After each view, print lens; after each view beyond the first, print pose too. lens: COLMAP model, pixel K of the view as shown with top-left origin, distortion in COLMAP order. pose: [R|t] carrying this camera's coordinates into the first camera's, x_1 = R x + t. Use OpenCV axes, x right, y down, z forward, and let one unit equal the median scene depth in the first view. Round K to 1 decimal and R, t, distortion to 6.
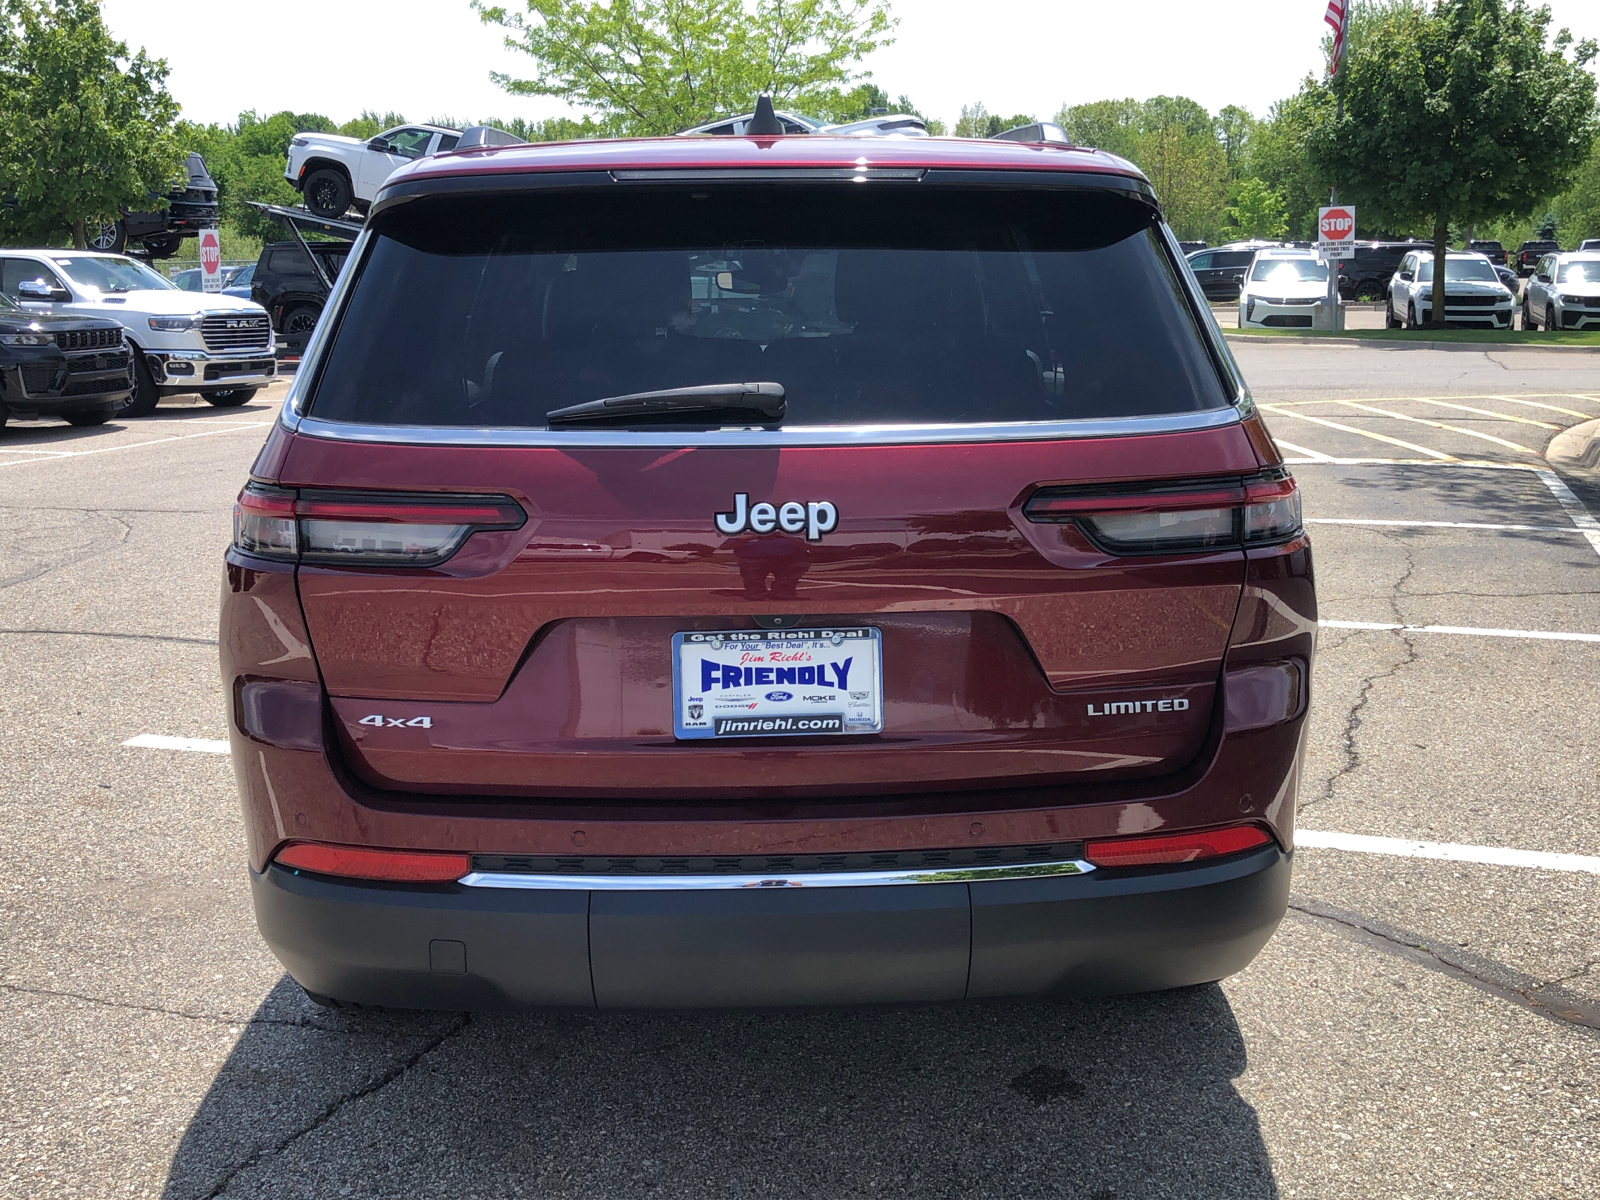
lens RADIAL K [[1677.3, 0, 816.1], [0, 1677.3, 597.9], [0, 0, 1]] dist [0.007459, 0.000000]
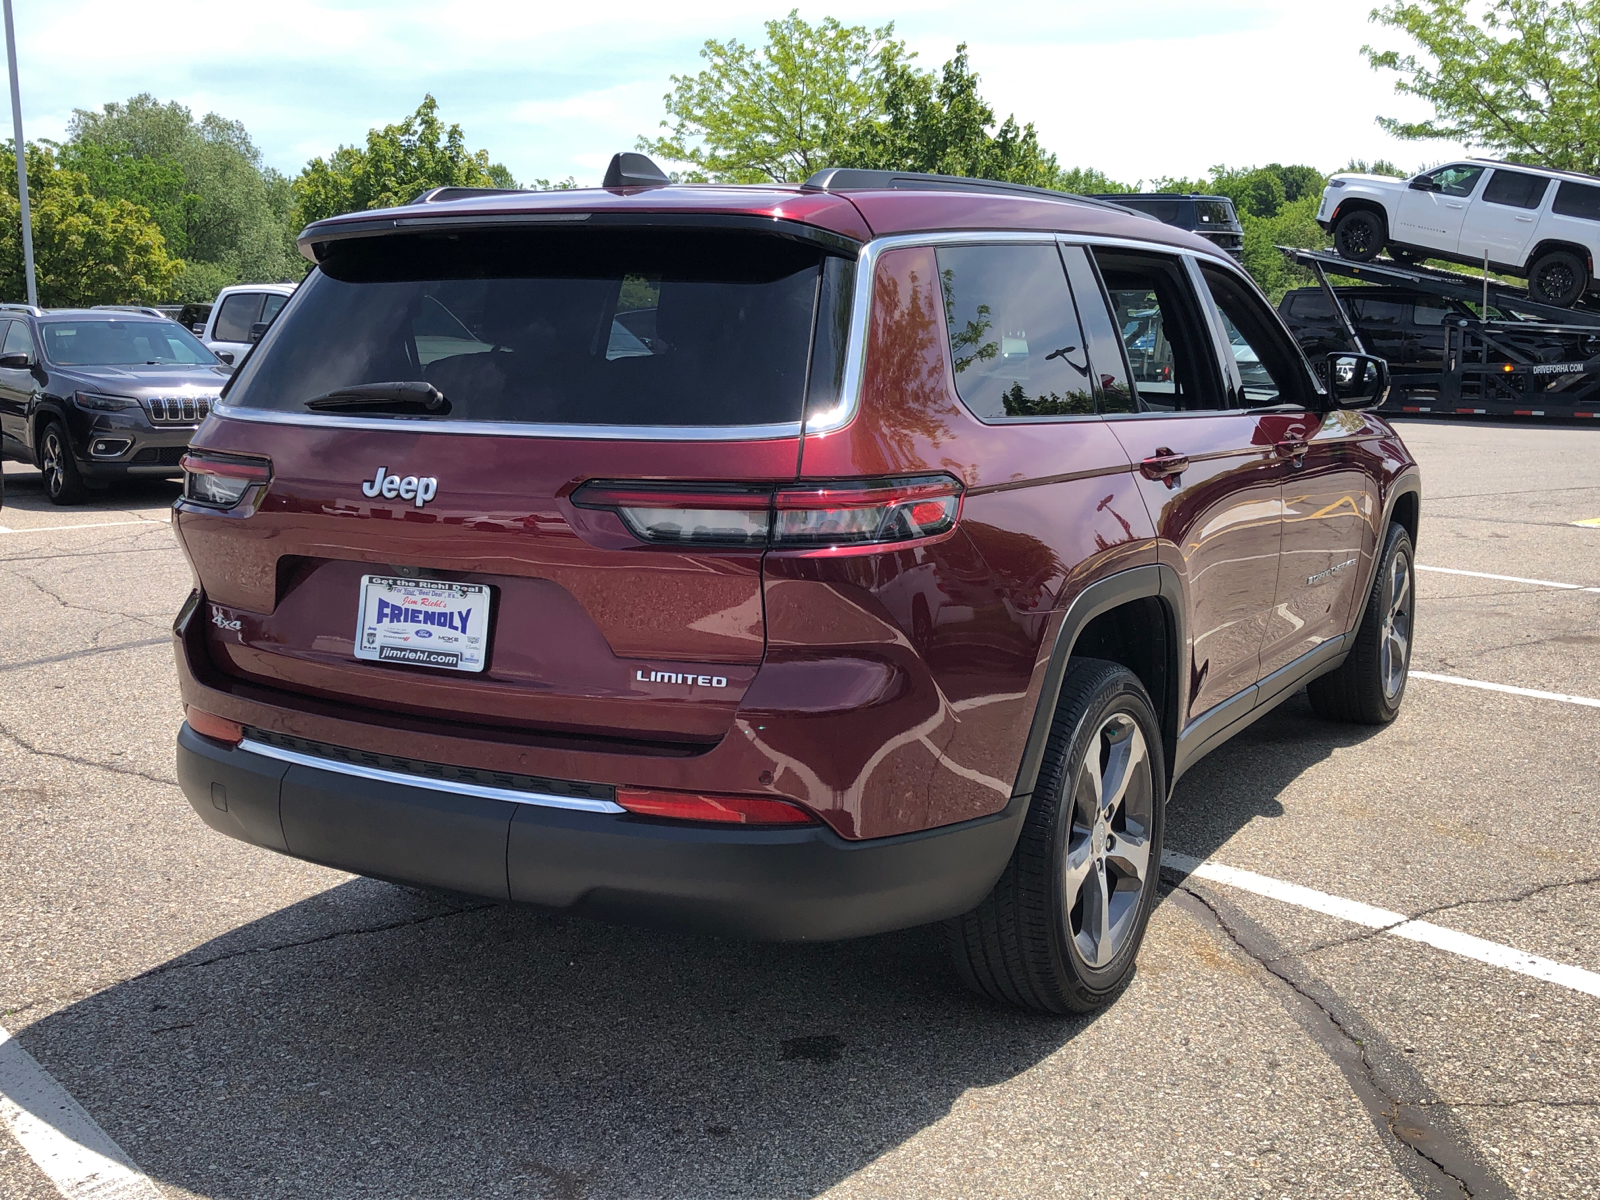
lens RADIAL K [[1677.3, 0, 801.4], [0, 1677.3, 604.1], [0, 0, 1]] dist [0.007459, 0.000000]
pose [[0.846408, 0.096431, -0.523731, 0.847591], [-0.109641, 0.993954, 0.005817, -0.001187], [0.521125, 0.052499, 0.851864, 0.075465]]
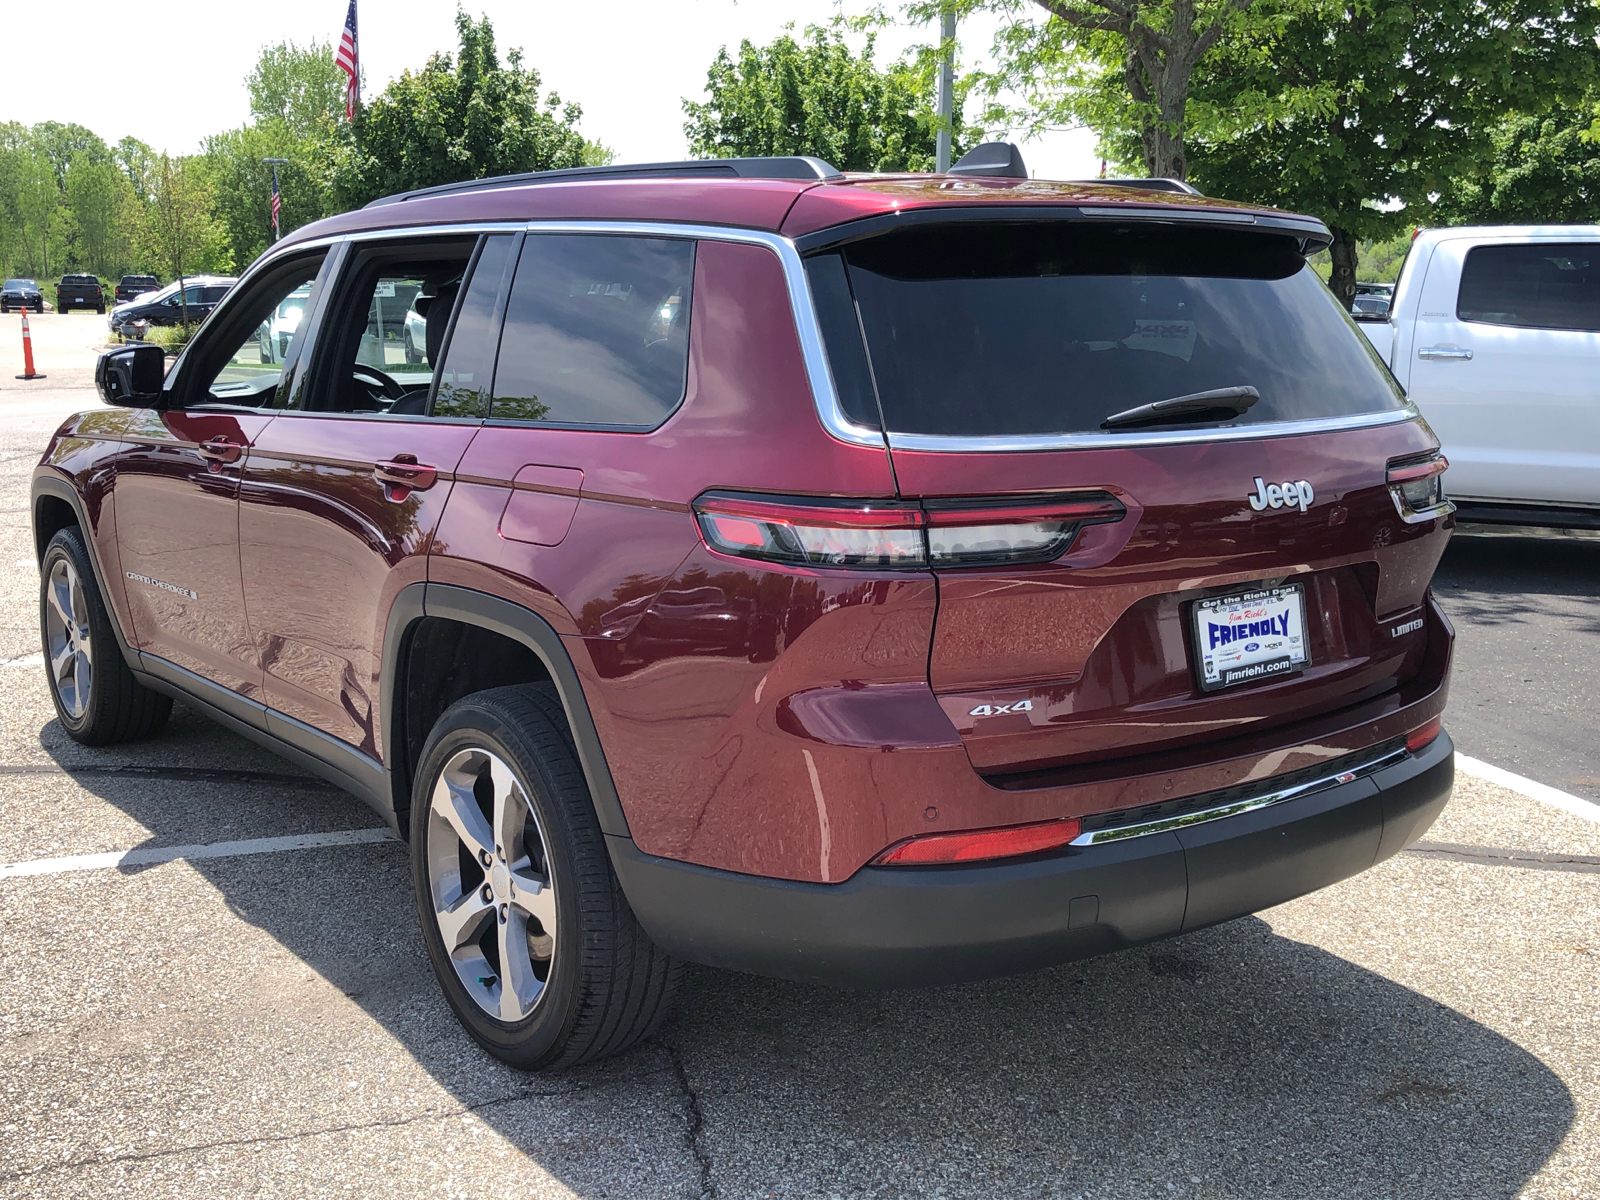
lens RADIAL K [[1677.3, 0, 843.6], [0, 1677.3, 571.5], [0, 0, 1]] dist [0.007459, 0.000000]
pose [[0.819003, -0.079282, 0.568285, -0.919509], [0.100291, 0.994942, -0.005732, -0.017460], [-0.564956, 0.061688, 0.822812, 0.163741]]
